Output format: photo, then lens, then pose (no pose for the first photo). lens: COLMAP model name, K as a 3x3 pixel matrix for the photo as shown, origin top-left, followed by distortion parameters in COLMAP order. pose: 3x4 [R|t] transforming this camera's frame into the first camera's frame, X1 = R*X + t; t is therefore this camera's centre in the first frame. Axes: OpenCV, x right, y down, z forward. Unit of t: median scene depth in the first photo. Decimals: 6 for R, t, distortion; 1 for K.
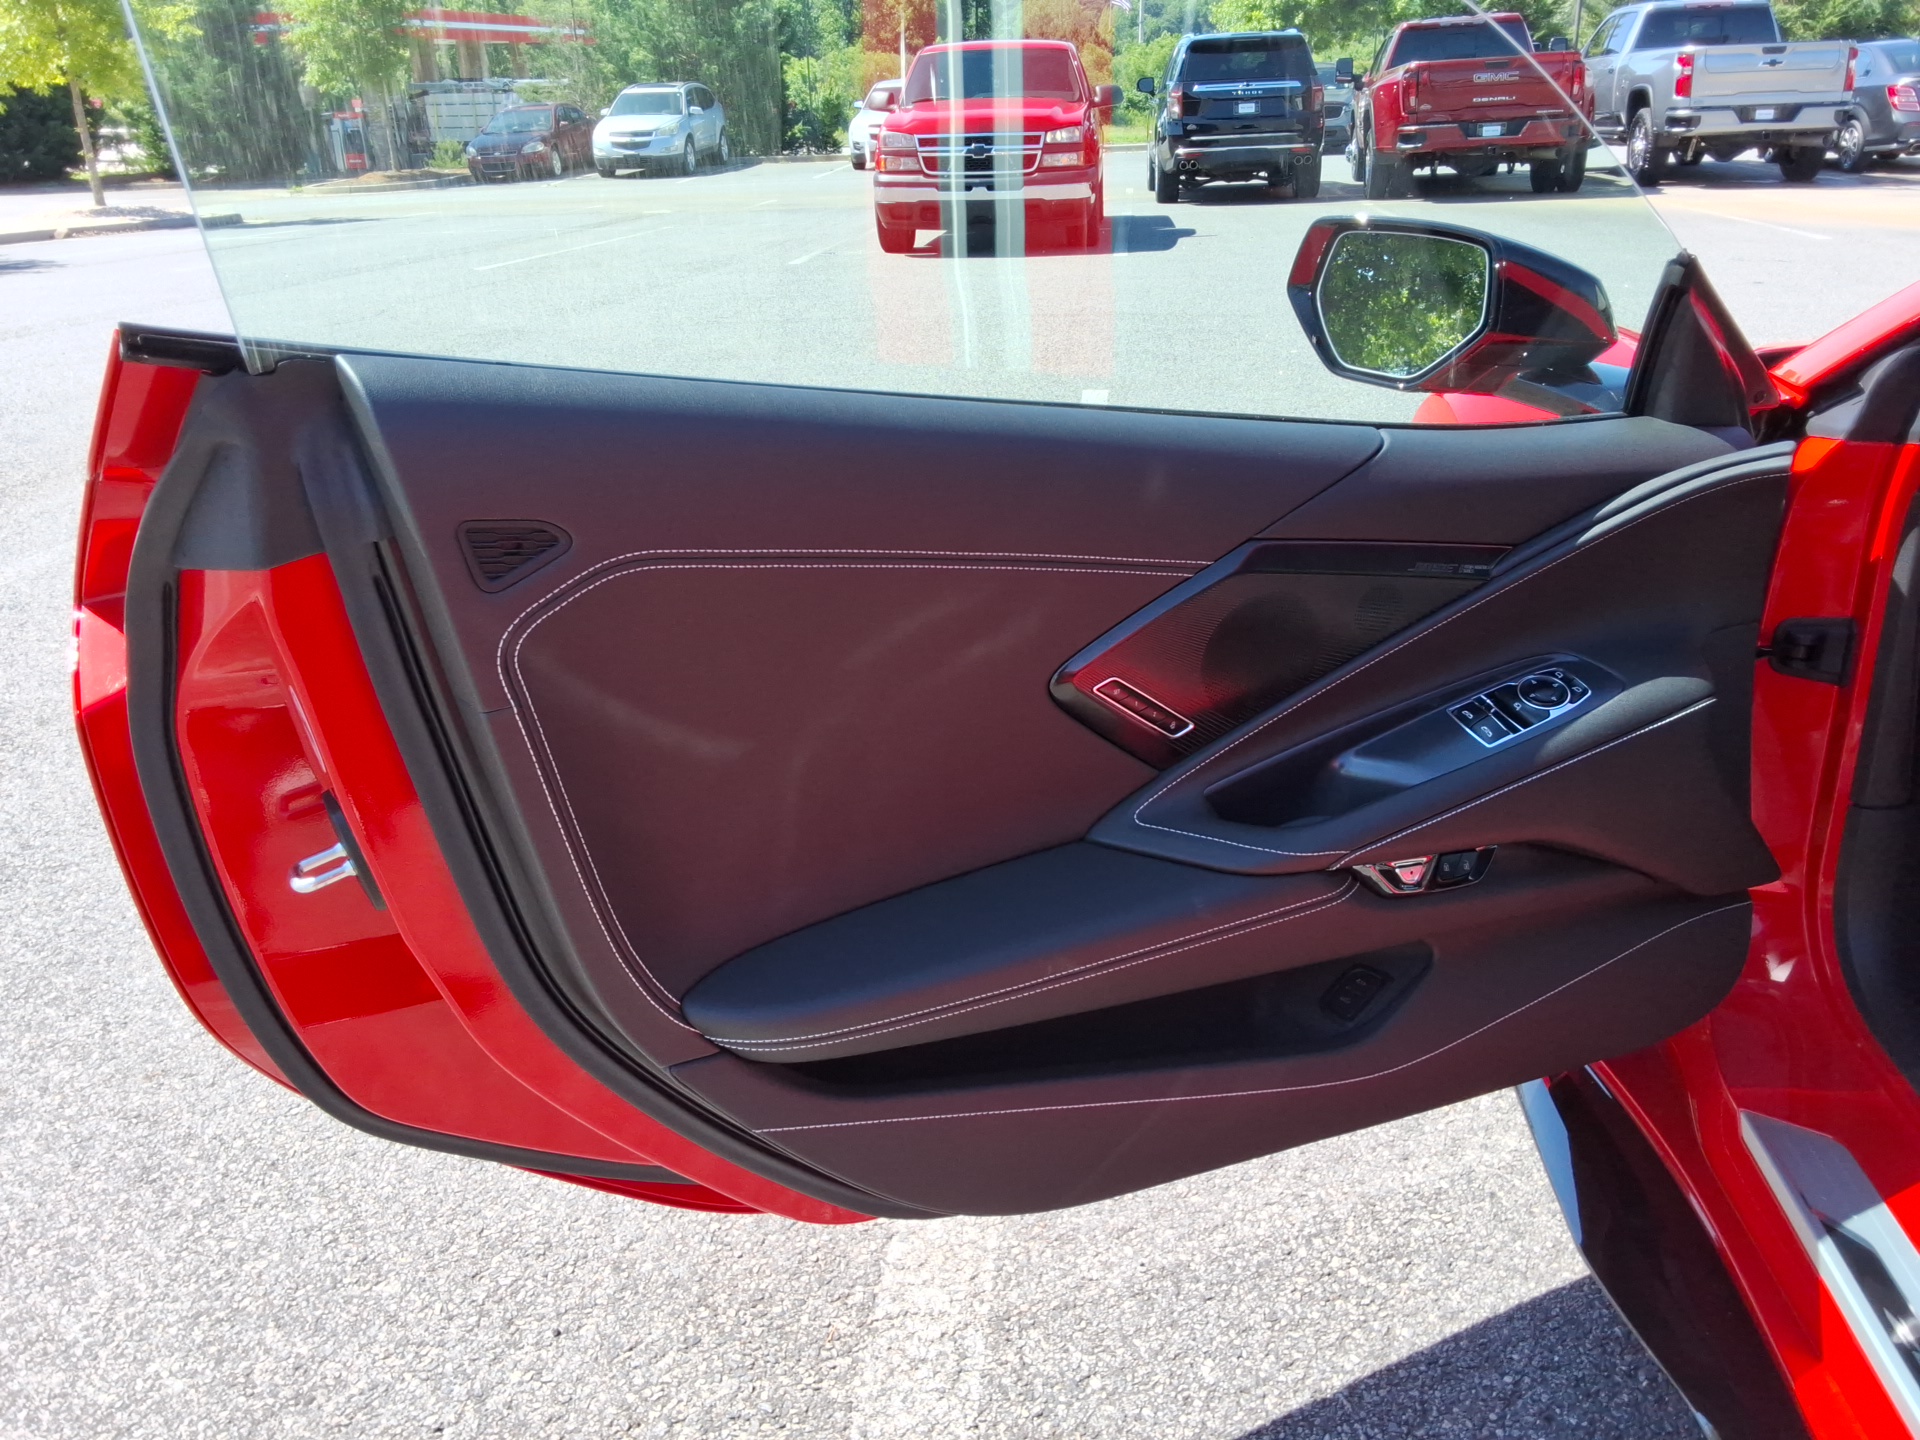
lens RADIAL K [[1542.5, 0, 972.6], [0, 1542.5, 700.3], [0, 0, 1]] dist [0.092302, -0.146547]
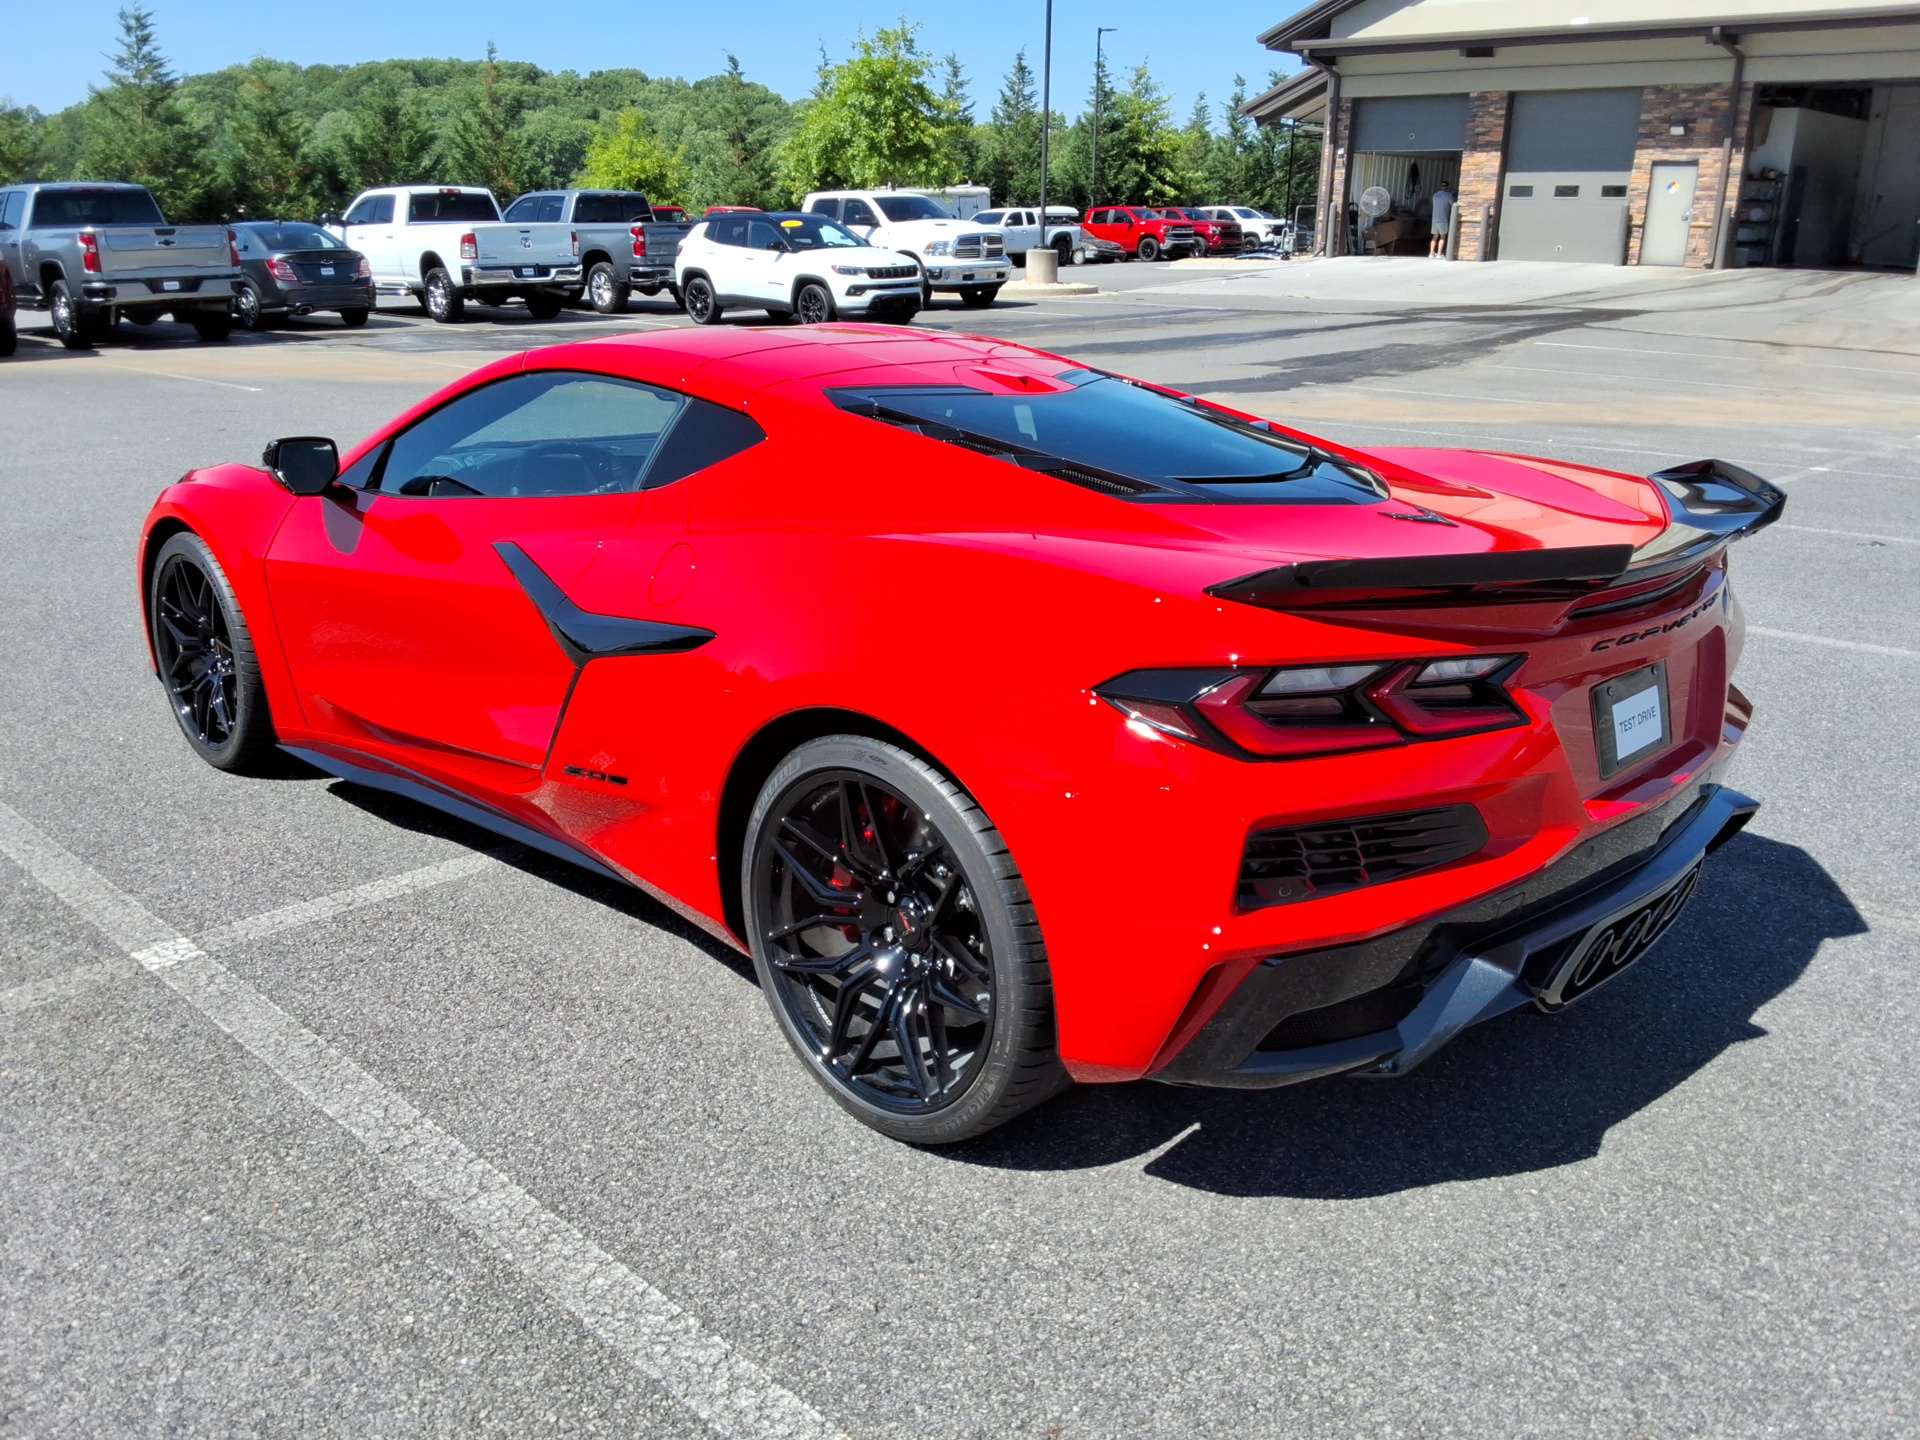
lens RADIAL K [[1542.5, 0, 979.2], [0, 1542.5, 705.8], [0, 0, 1]] dist [0.092302, -0.146547]
pose [[0.606759, -0.202844, 0.768569, -0.058955], [0.264961, 0.963207, 0.045036, 0.022315], [-0.749426, 0.176315, 0.638180, -0.093960]]
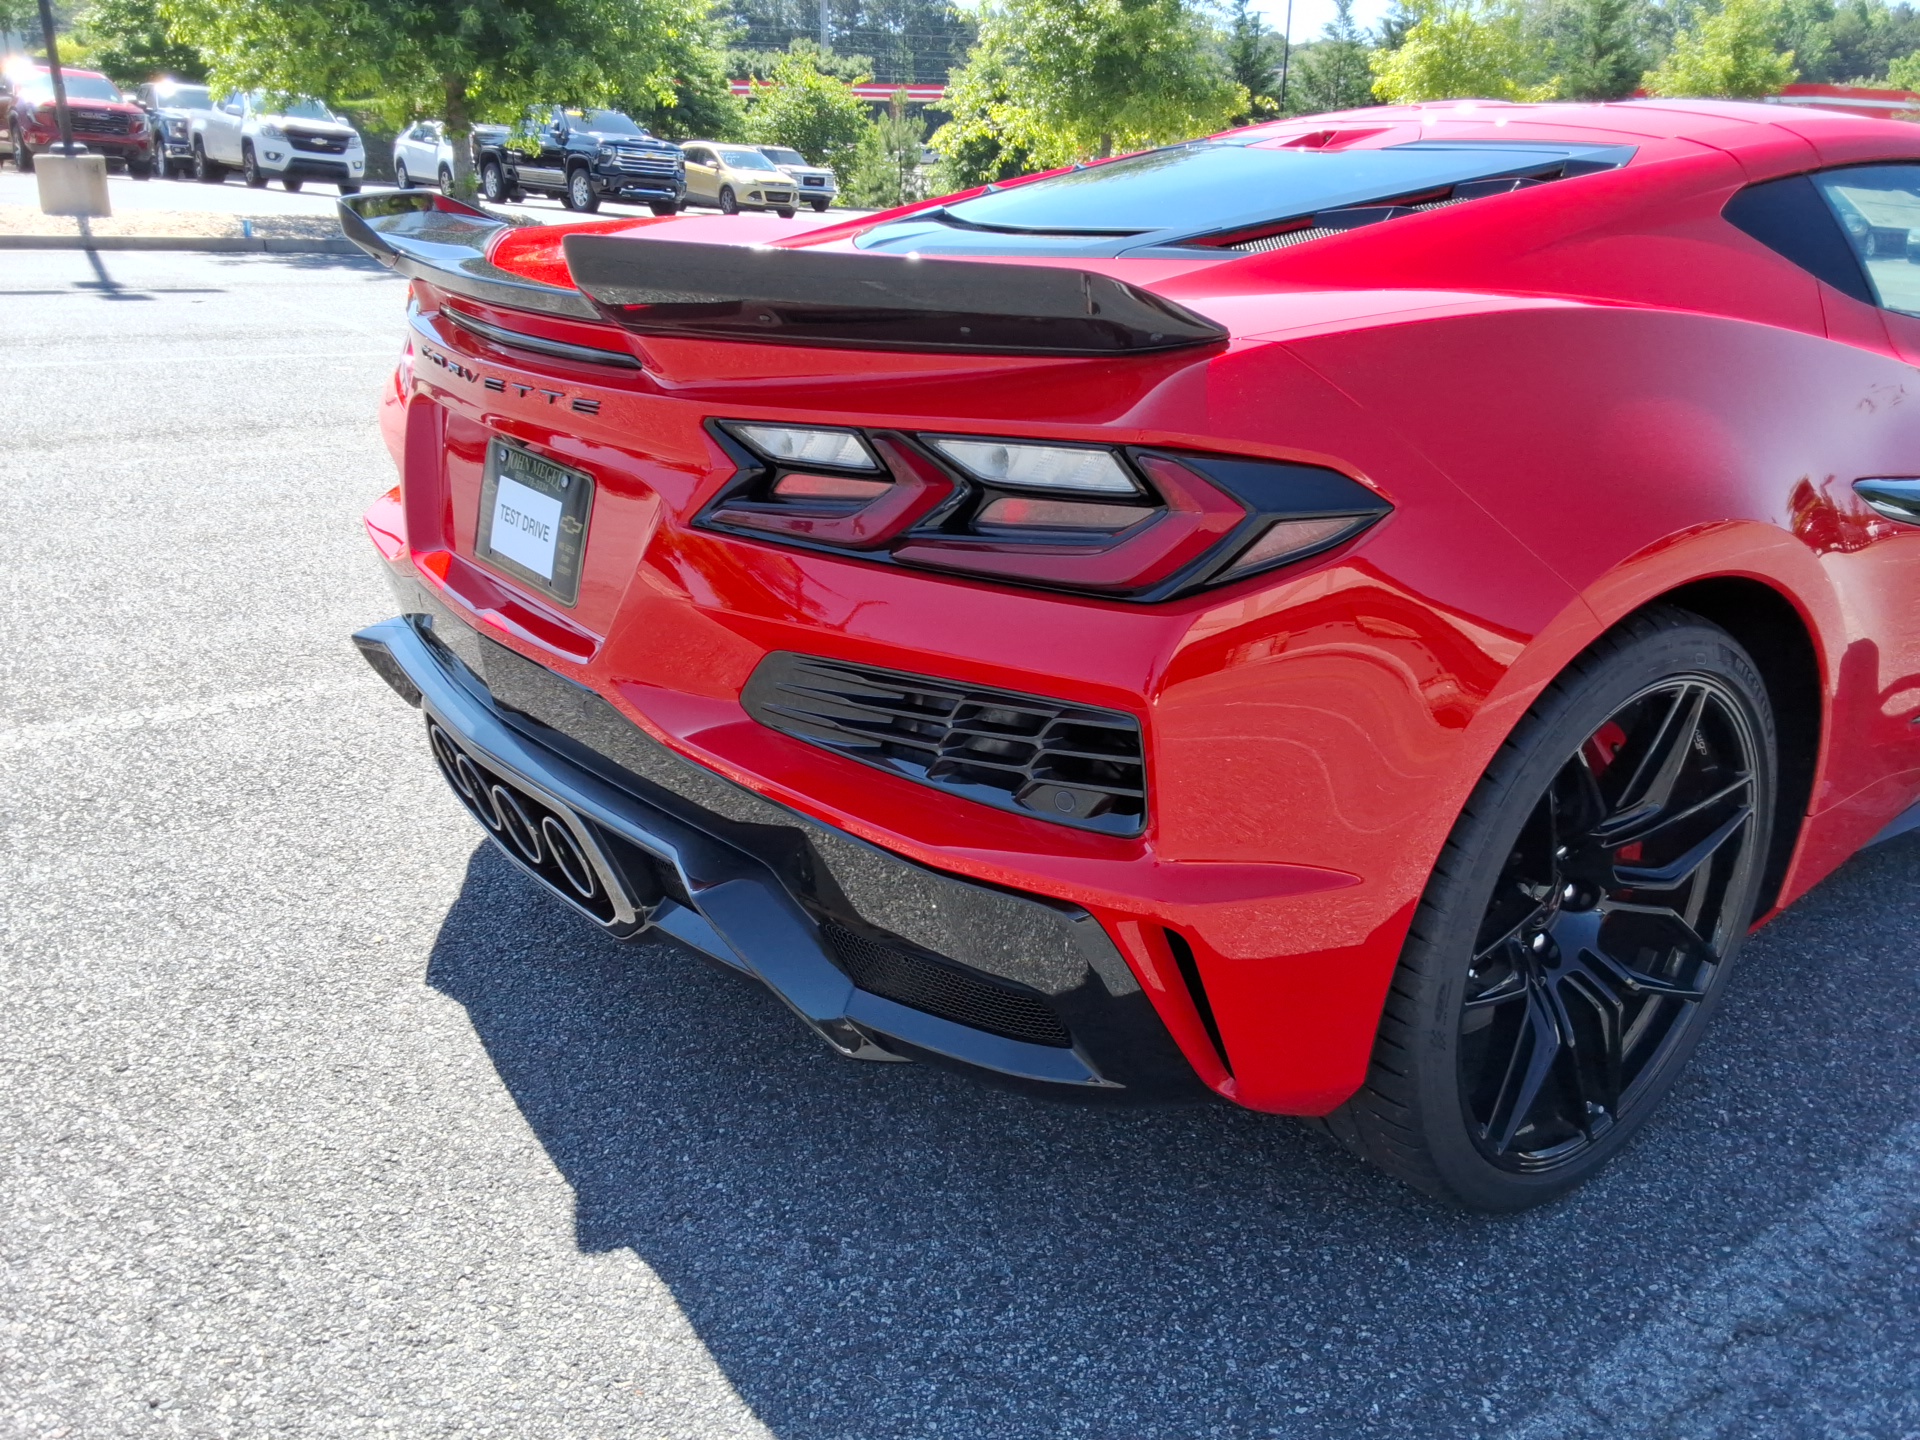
lens RADIAL K [[1542.5, 0, 1000.1], [0, 1542.5, 708.9], [0, 0, 1]] dist [0.092302, -0.146547]
pose [[0.700608, 0.274674, -0.658561, 0.115397], [-0.296435, 0.951568, 0.081521, 0.035345], [0.649057, 0.138106, 0.748098, -0.099575]]
